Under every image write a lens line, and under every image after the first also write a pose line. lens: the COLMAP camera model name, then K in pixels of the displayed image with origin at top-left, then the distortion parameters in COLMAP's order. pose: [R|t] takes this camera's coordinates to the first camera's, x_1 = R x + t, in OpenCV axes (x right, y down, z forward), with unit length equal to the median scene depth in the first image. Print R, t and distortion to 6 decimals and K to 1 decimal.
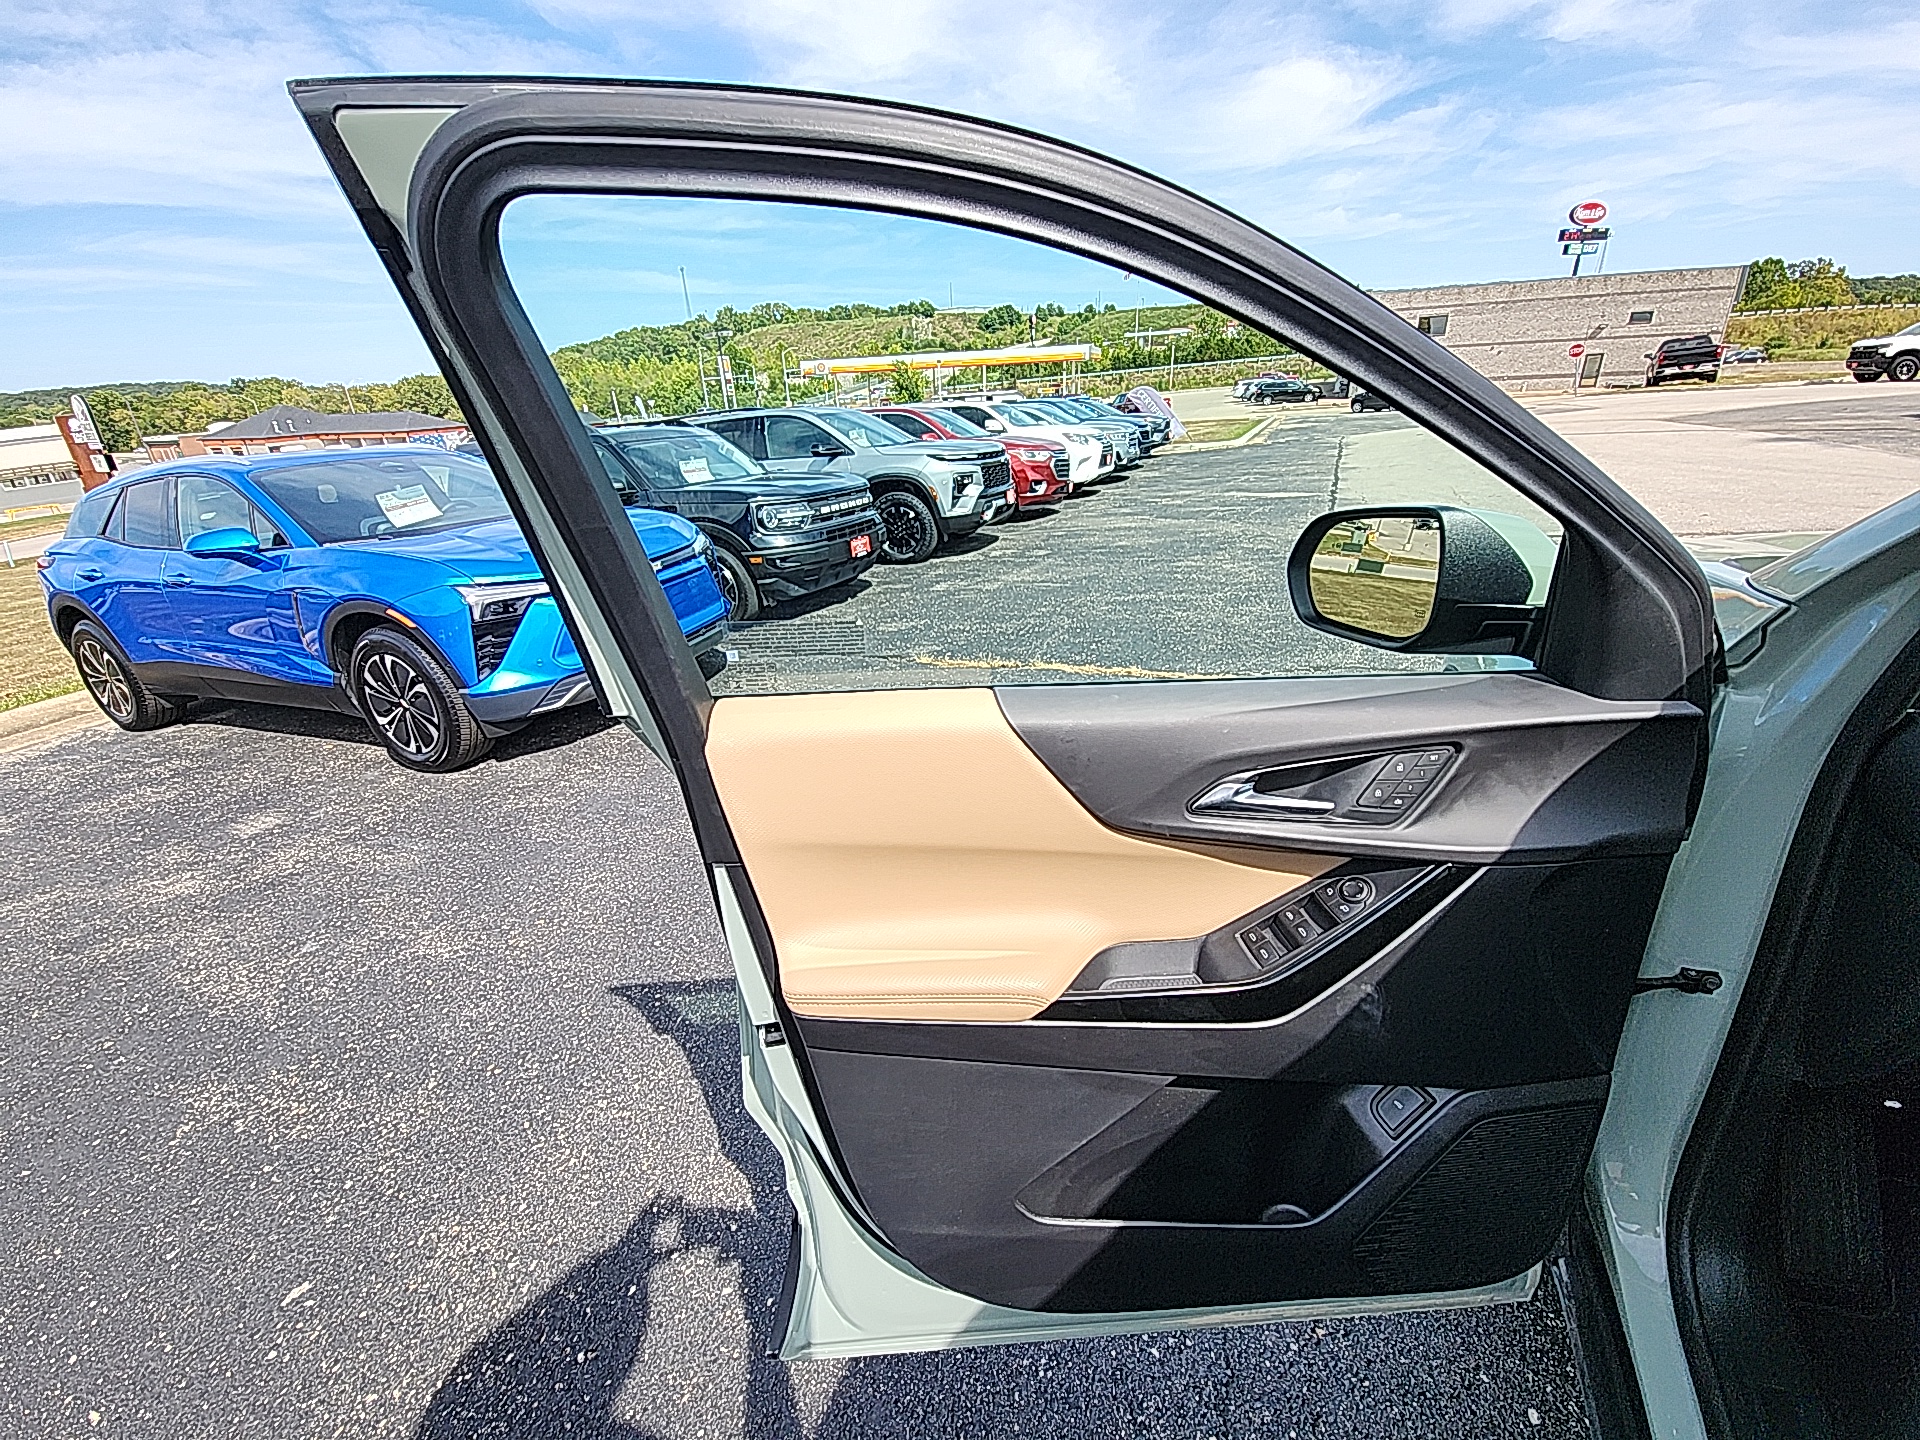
lens RADIAL K [[773.0, 0, 949.8], [0, 773.0, 705.0], [0, 0, 1]] dist [0.016513, -0.011015]
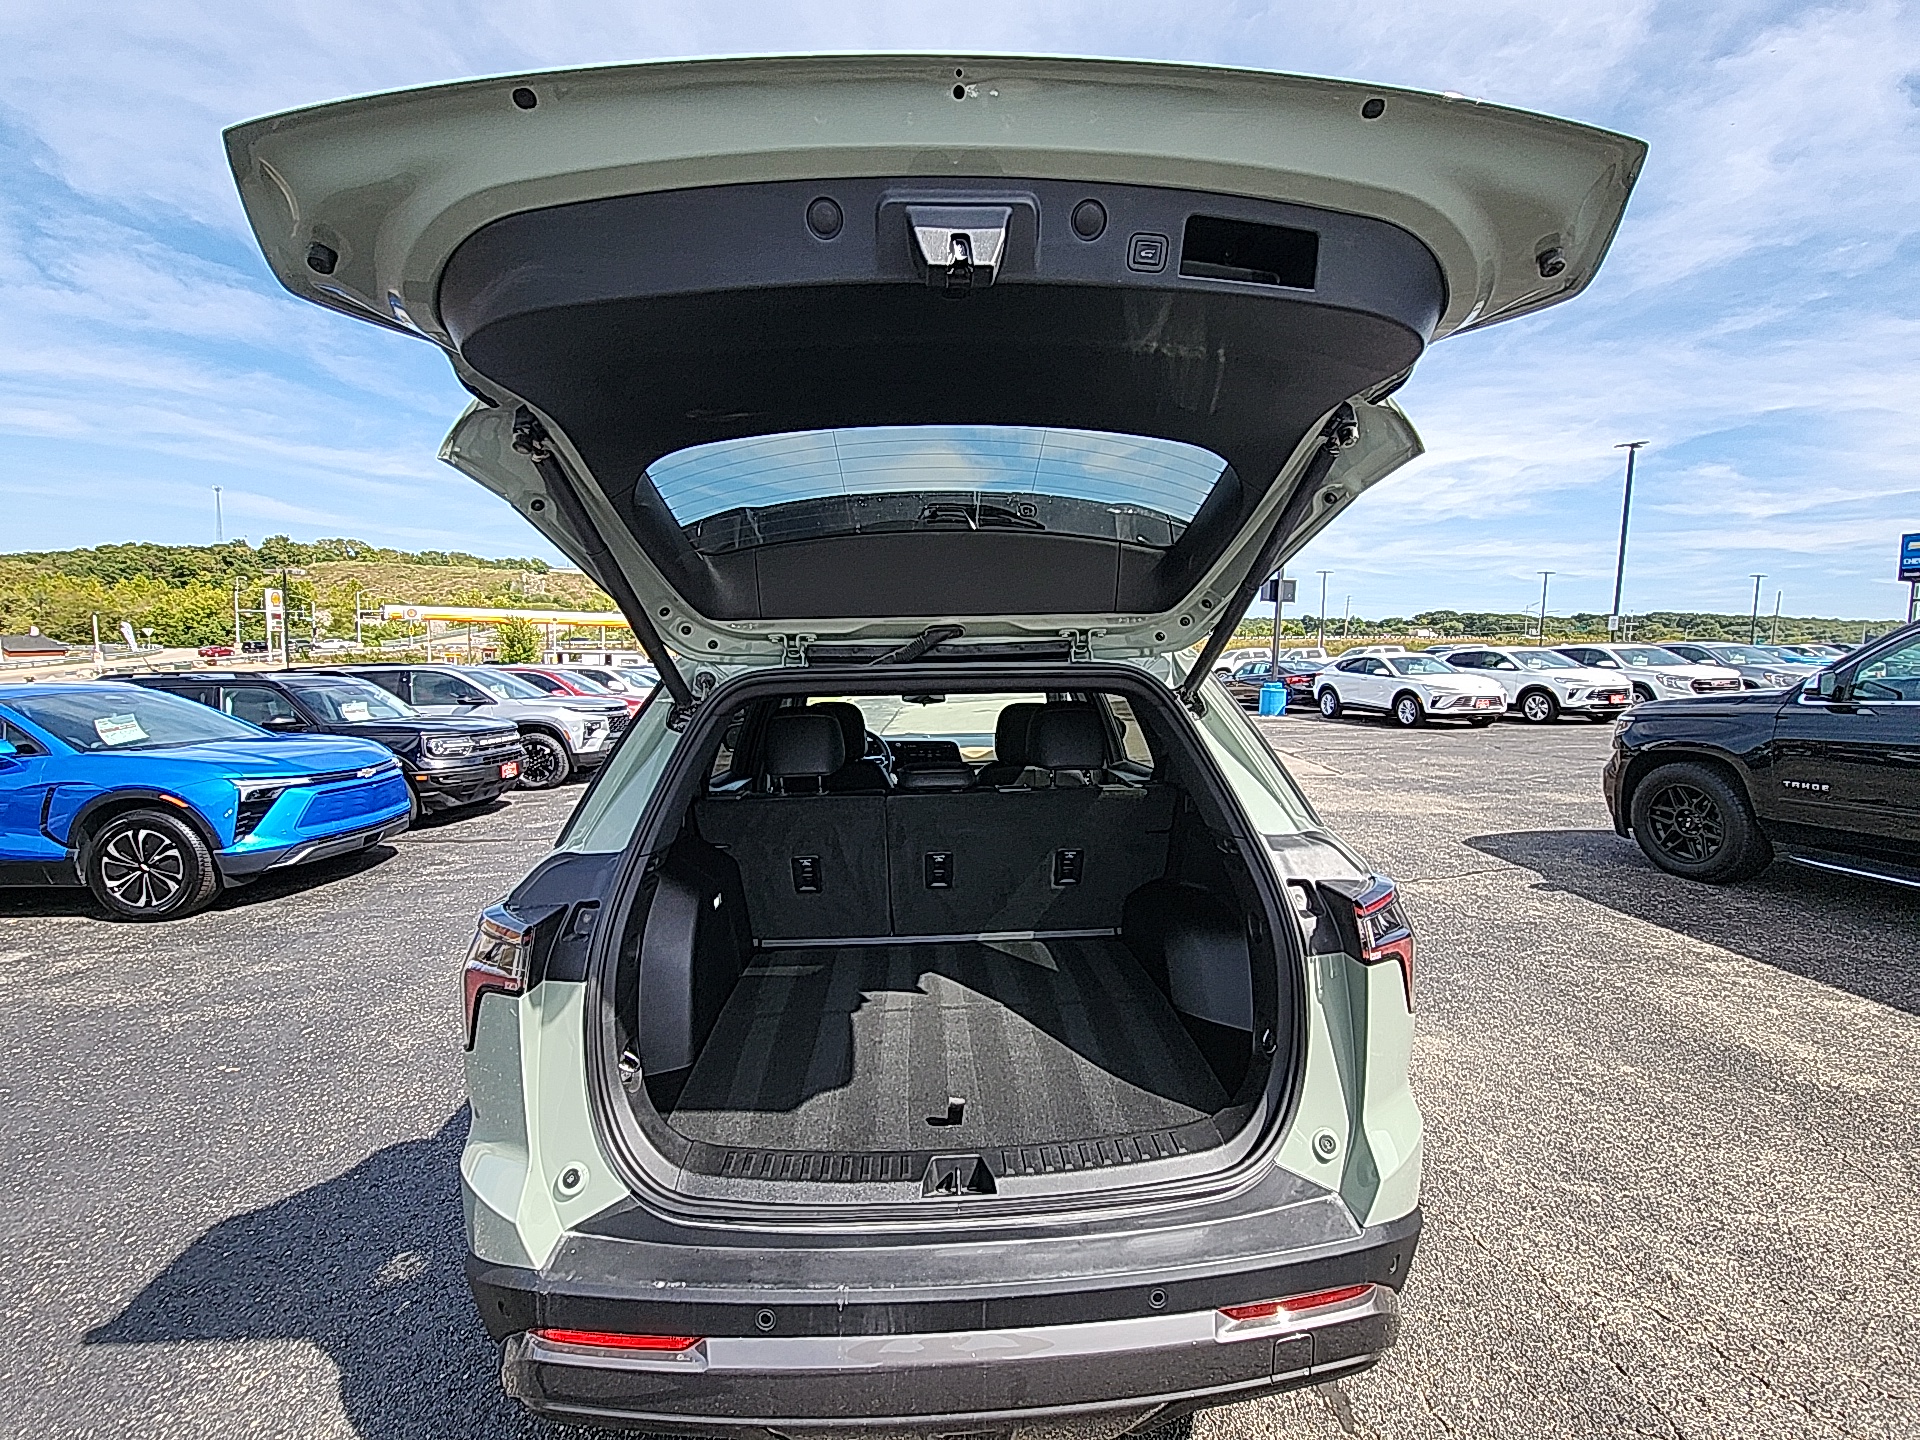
lens RADIAL K [[778.5, 0, 953.7], [0, 778.5, 698.0], [0, 0, 1]] dist [0.003589, -0.000605]
pose [[0.890963, 0.045888, 0.451752, -0.034761], [0.104667, 0.947334, -0.302658, 0.123164], [-0.441849, 0.316941, 0.839237, -0.378329]]
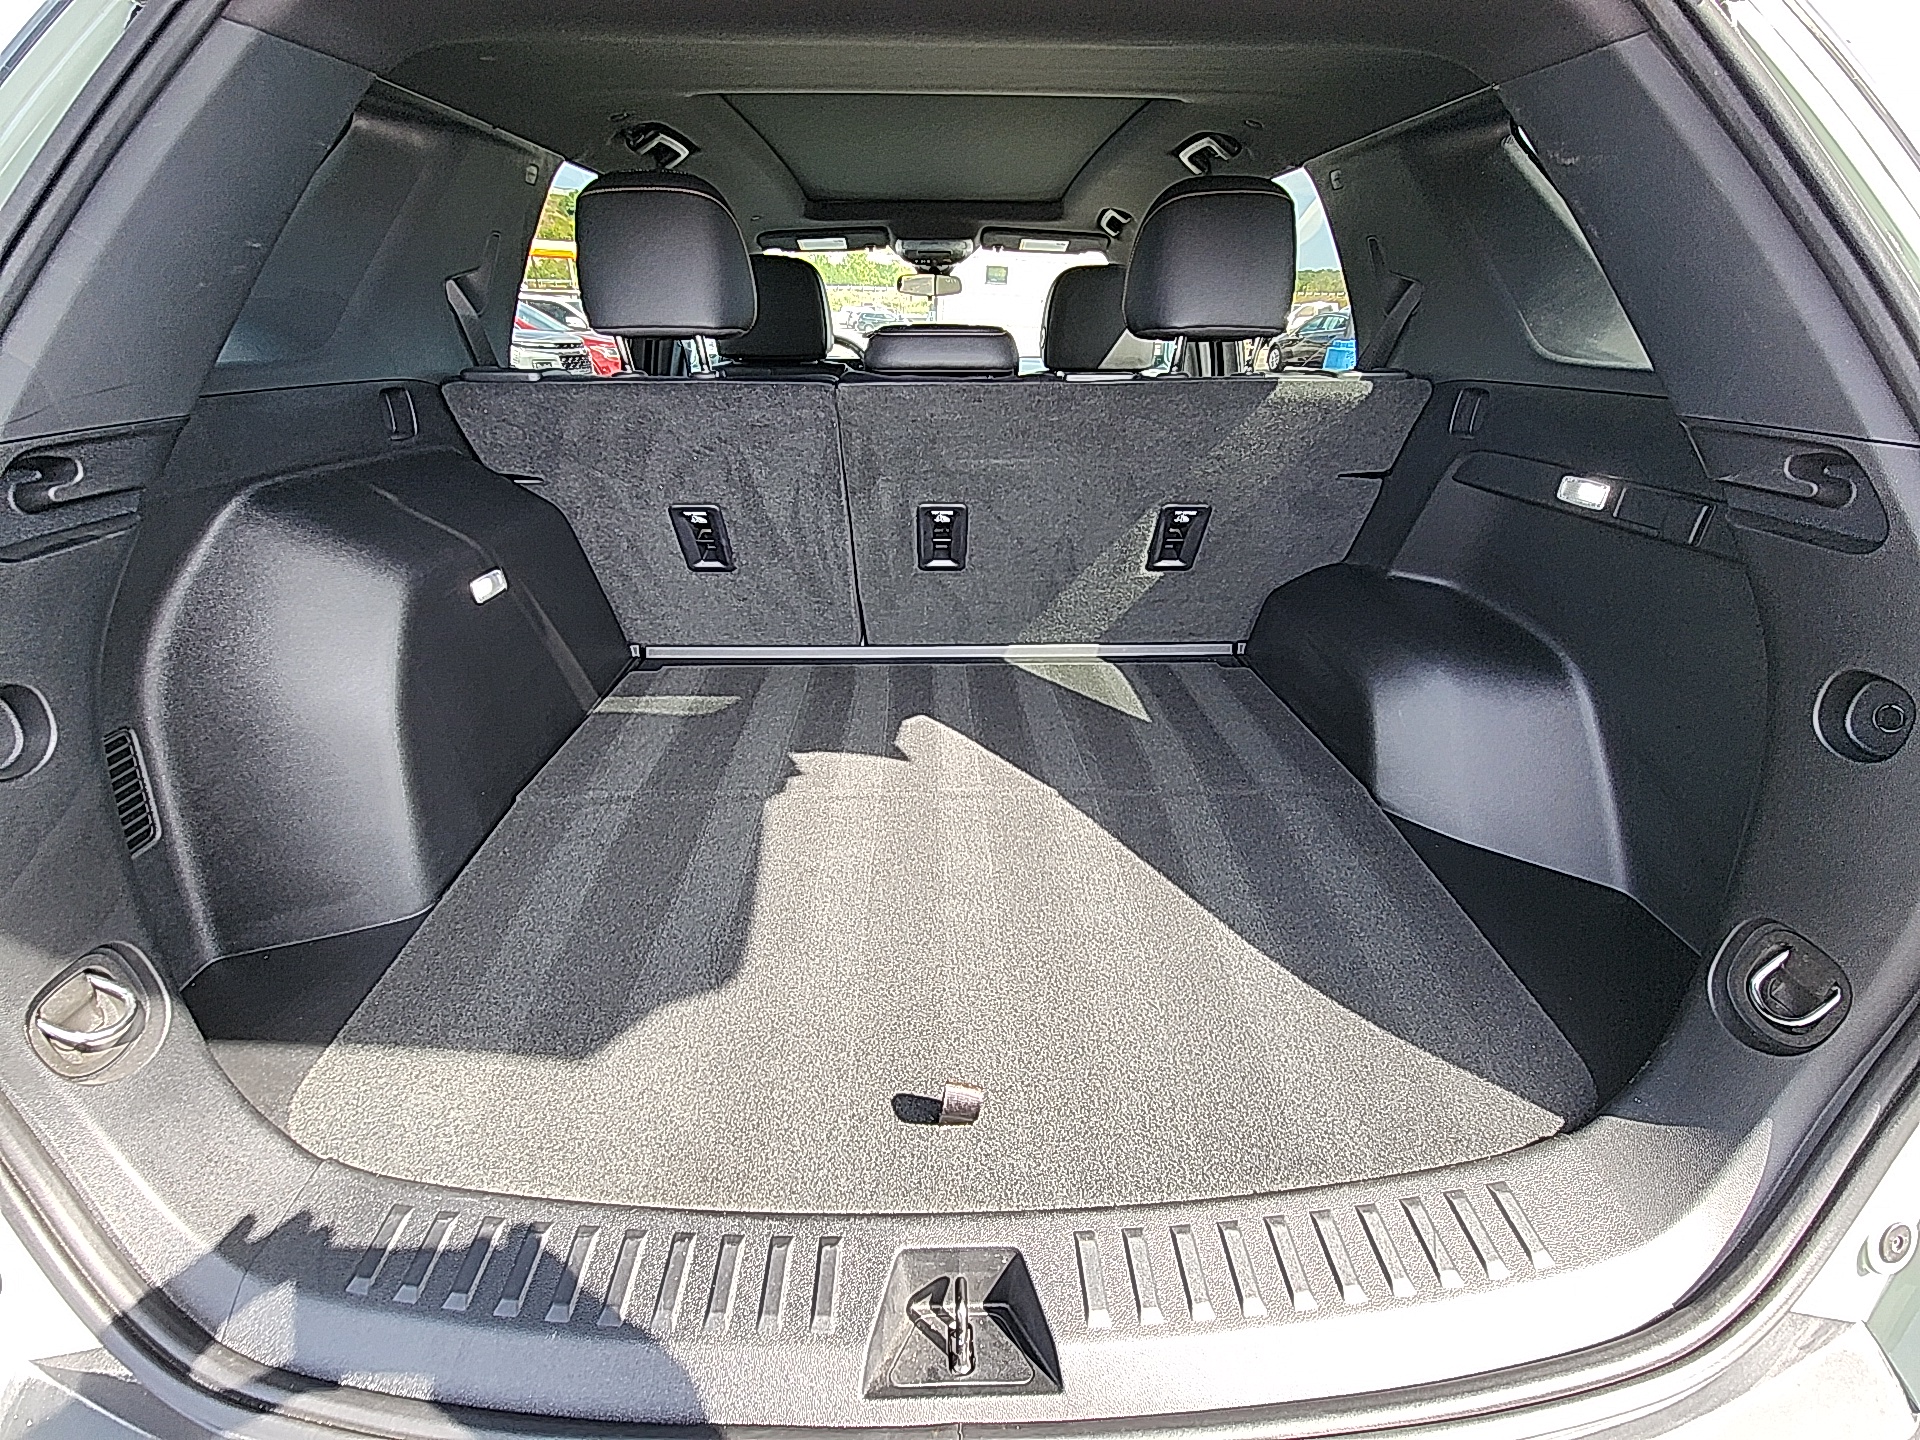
lens RADIAL K [[778.5, 0, 953.7], [0, 778.5, 698.0], [0, 0, 1]] dist [0.003589, -0.000605]
pose [[0.897791, -0.111083, 0.426182, 0.015956], [0.077159, 0.992375, 0.096116, 0.114437], [-0.433609, -0.053408, 0.899517, -0.276455]]
